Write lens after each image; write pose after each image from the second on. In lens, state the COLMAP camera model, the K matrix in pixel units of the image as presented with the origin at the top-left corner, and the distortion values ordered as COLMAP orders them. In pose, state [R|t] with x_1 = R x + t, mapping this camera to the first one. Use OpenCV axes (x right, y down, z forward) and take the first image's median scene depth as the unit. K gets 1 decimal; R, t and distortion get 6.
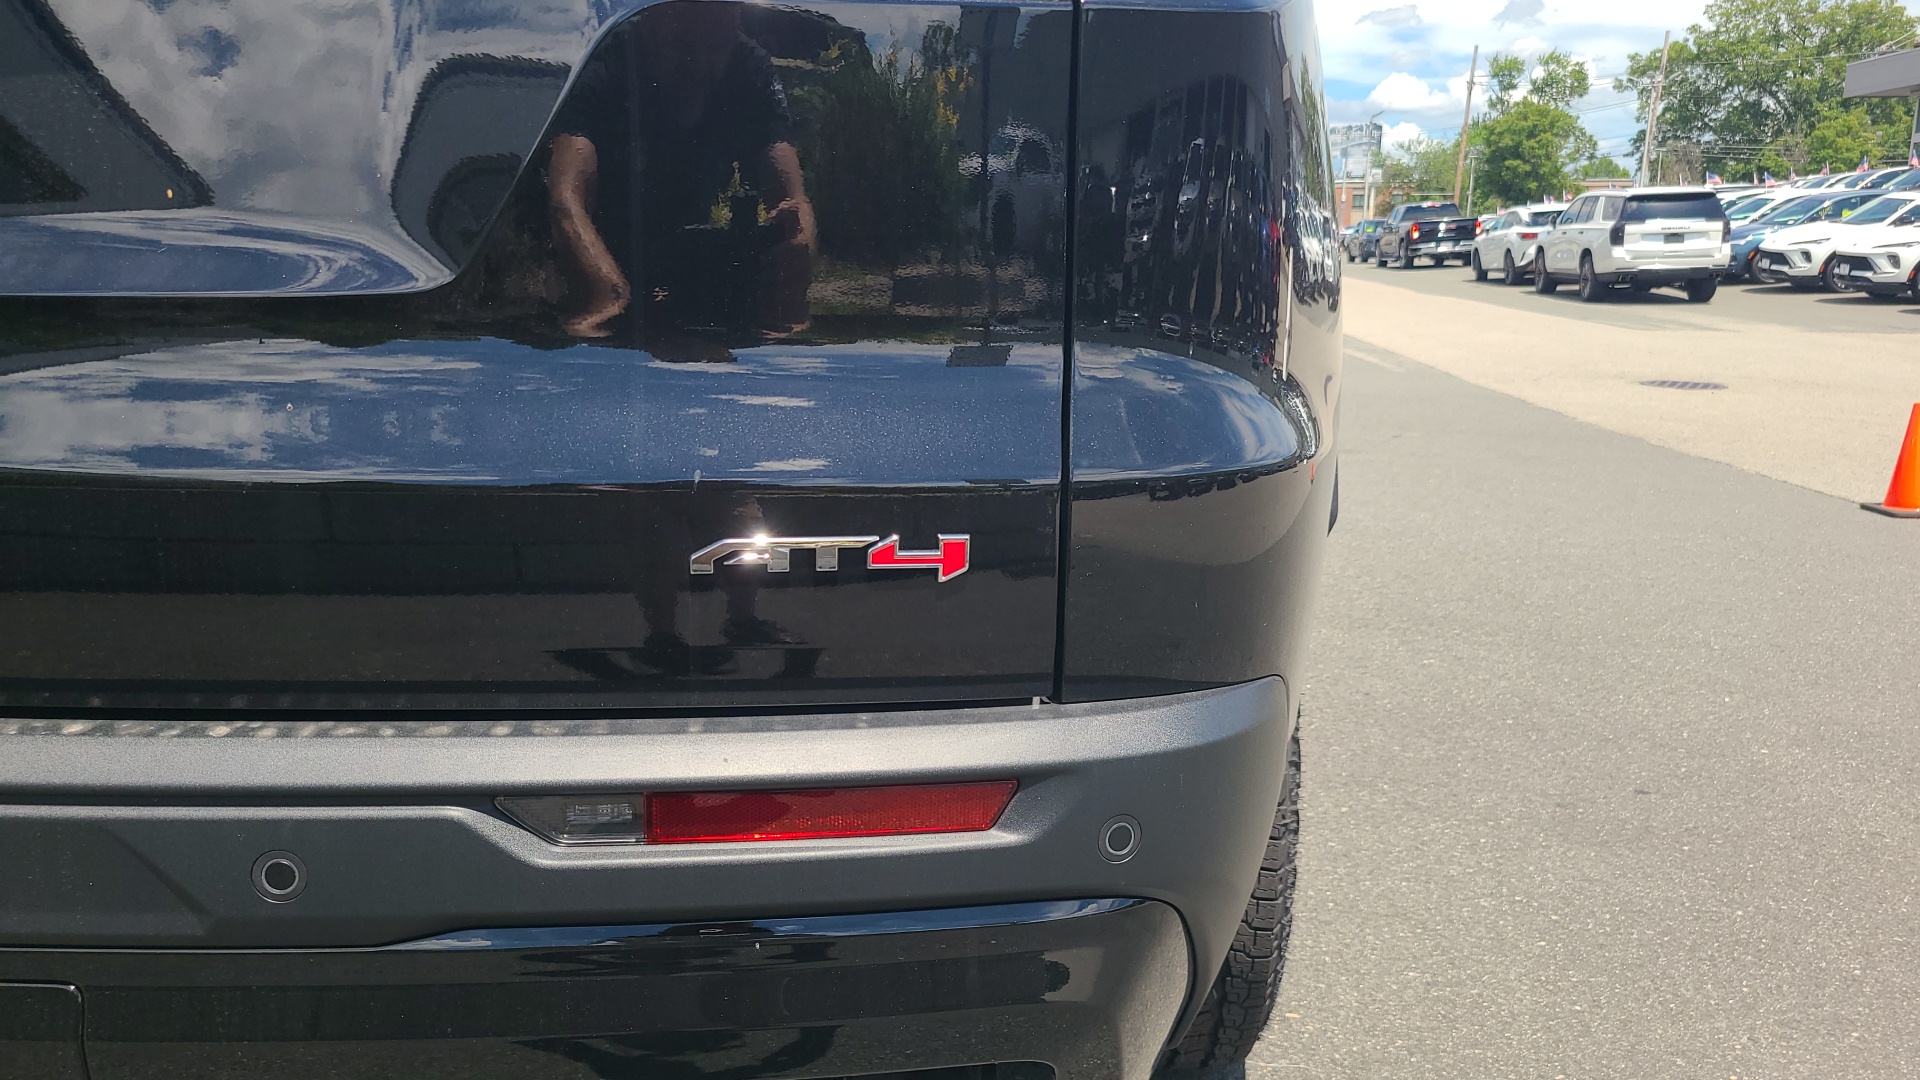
lens RADIAL K [[1435.6, 0, 951.5], [0, 1435.6, 524.4], [0, 0, 1]] dist [0.041962, -0.027091]
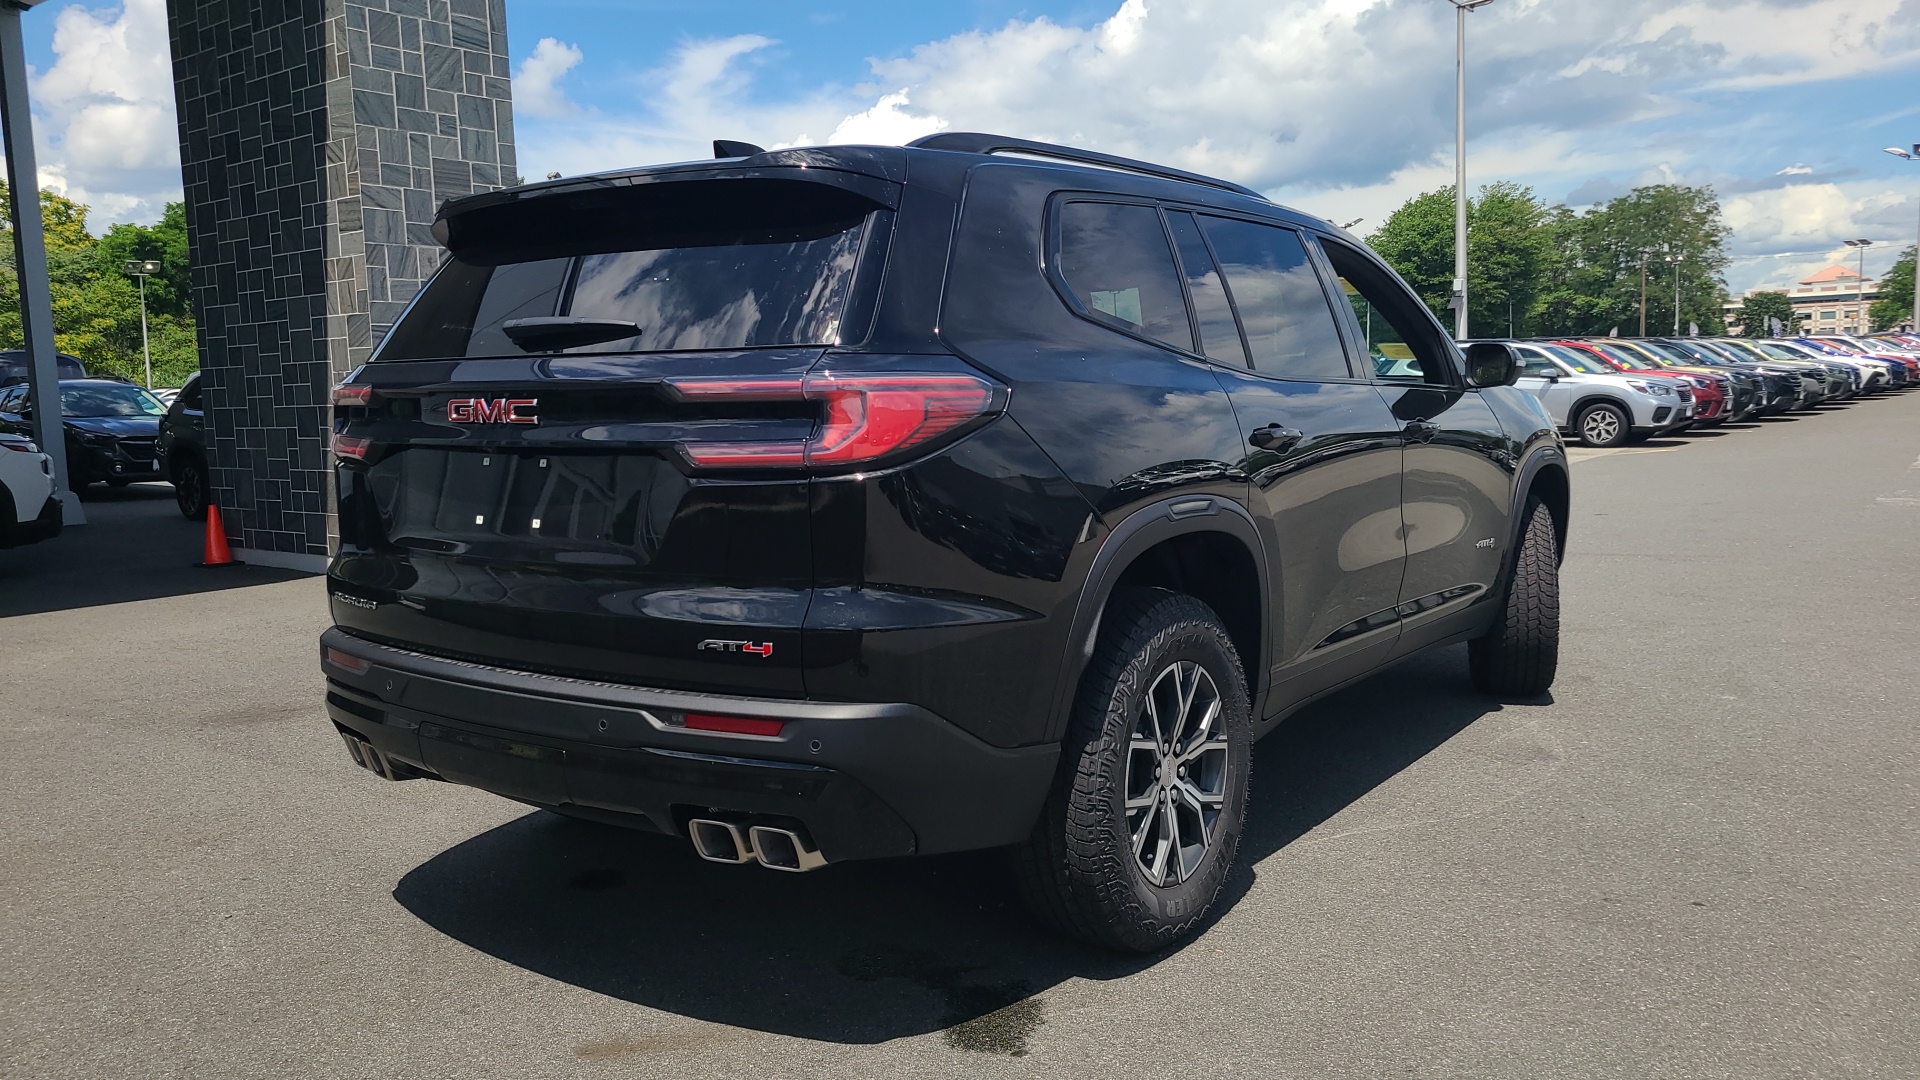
lens RADIAL K [[1435.6, 0, 930.2], [0, 1435.6, 553.2], [0, 0, 1]] dist [0.041962, -0.027091]
pose [[0.837282, 0.024815, -0.546207, 0.058935], [-0.059922, 0.997117, -0.046554, -0.001849], [0.543477, 0.071709, 0.836355, -0.043428]]
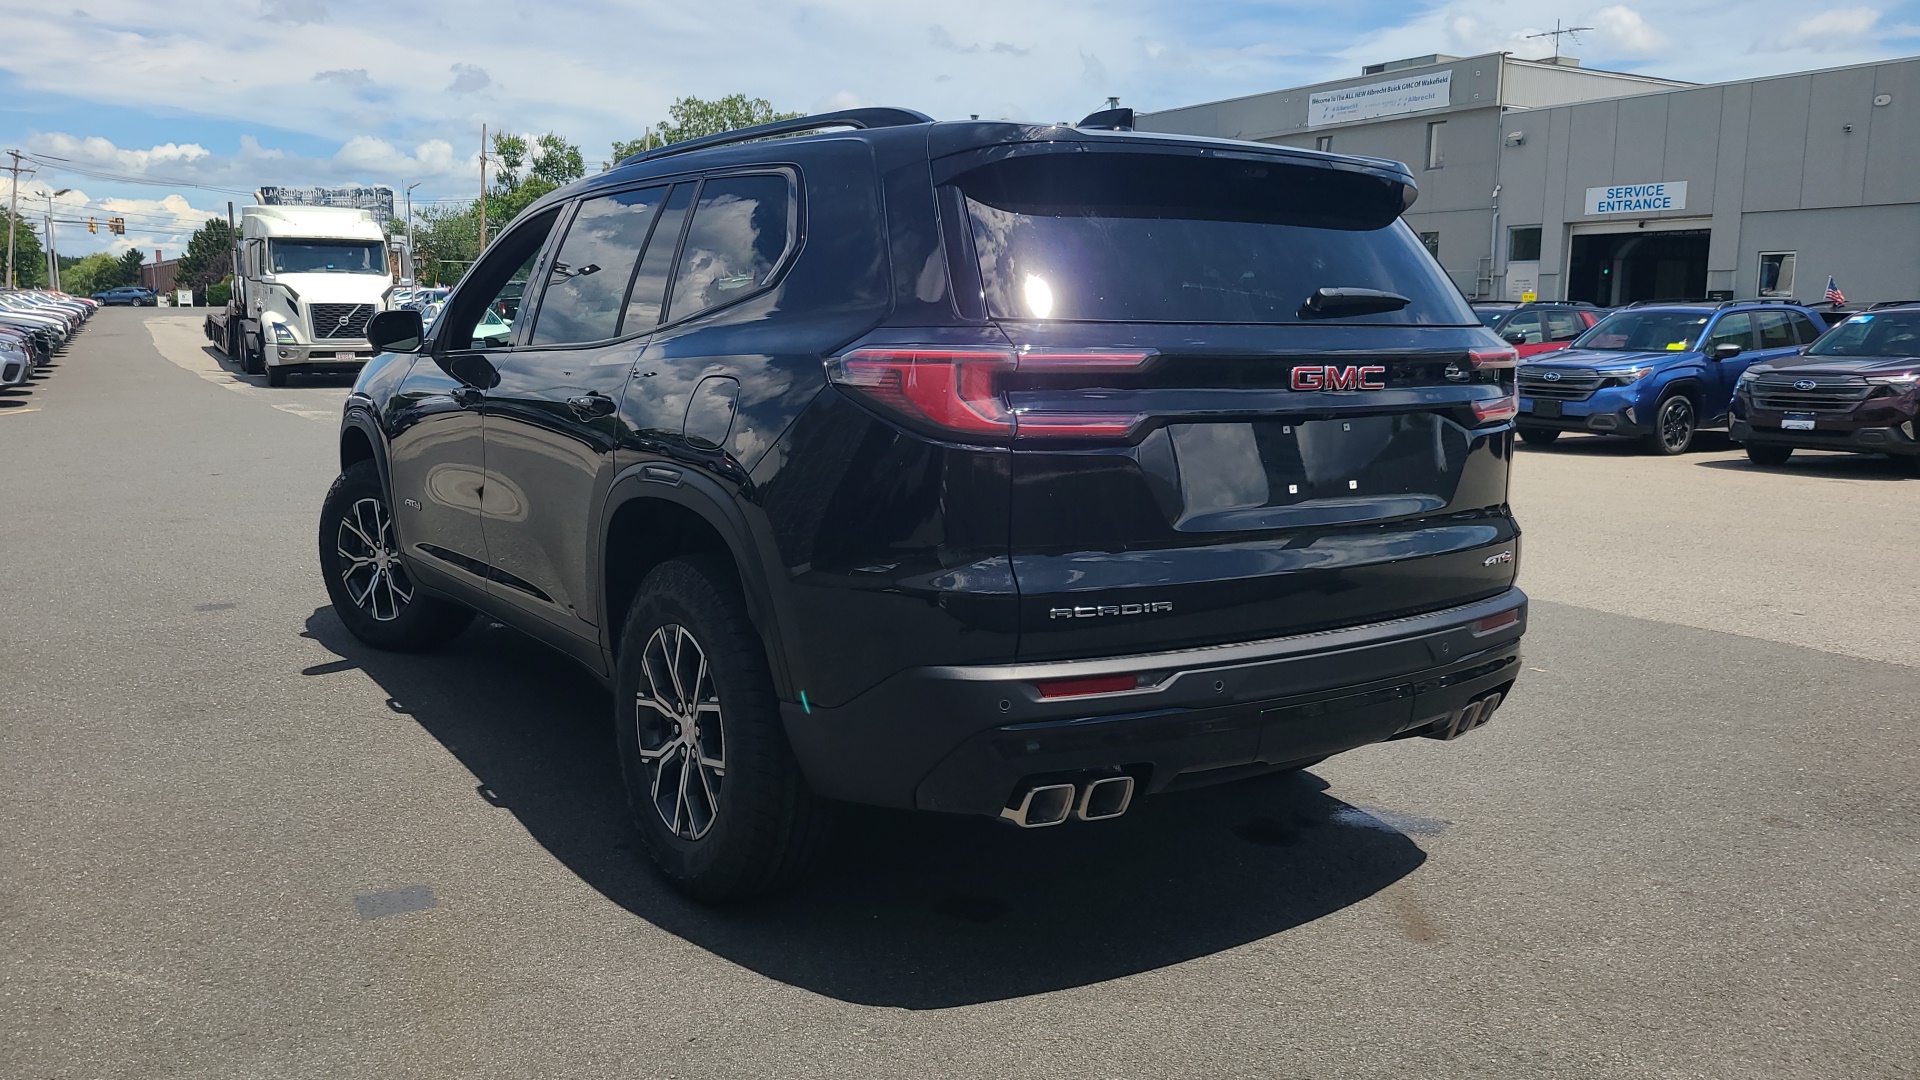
lens RADIAL K [[1435.6, 0, 934.9], [0, 1435.6, 540.1], [0, 0, 1]] dist [0.041962, -0.027091]
pose [[0.787486, -0.095412, 0.608903, -0.112351], [0.112127, 0.993636, 0.010686, -0.007619], [-0.606048, 0.059859, 0.793173, -0.039450]]
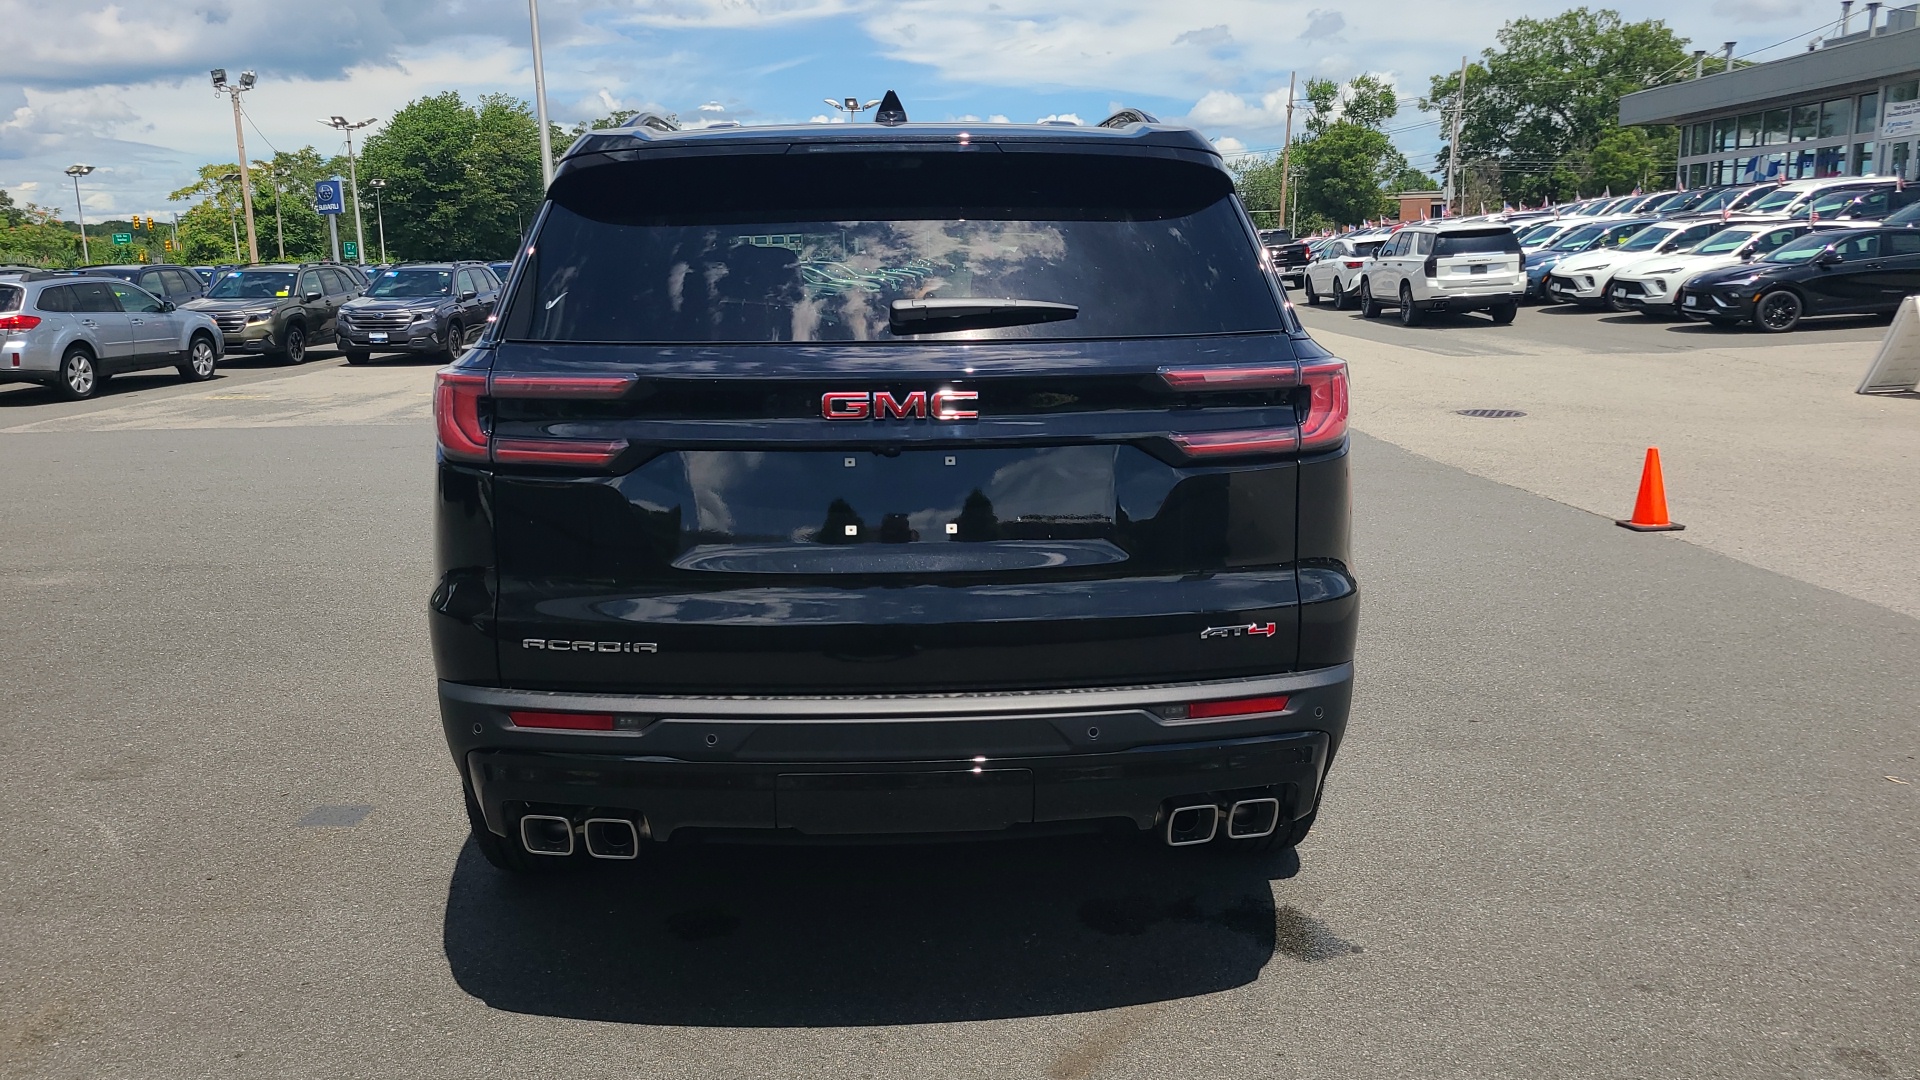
lens RADIAL K [[1435.6, 0, 940.6], [0, 1435.6, 534.3], [0, 0, 1]] dist [0.041962, -0.027091]
pose [[0.994189, -0.046926, 0.096886, -0.030771], [0.047225, 0.998884, -0.000791, -0.006640], [-0.096740, 0.005362, 0.995295, -0.064742]]
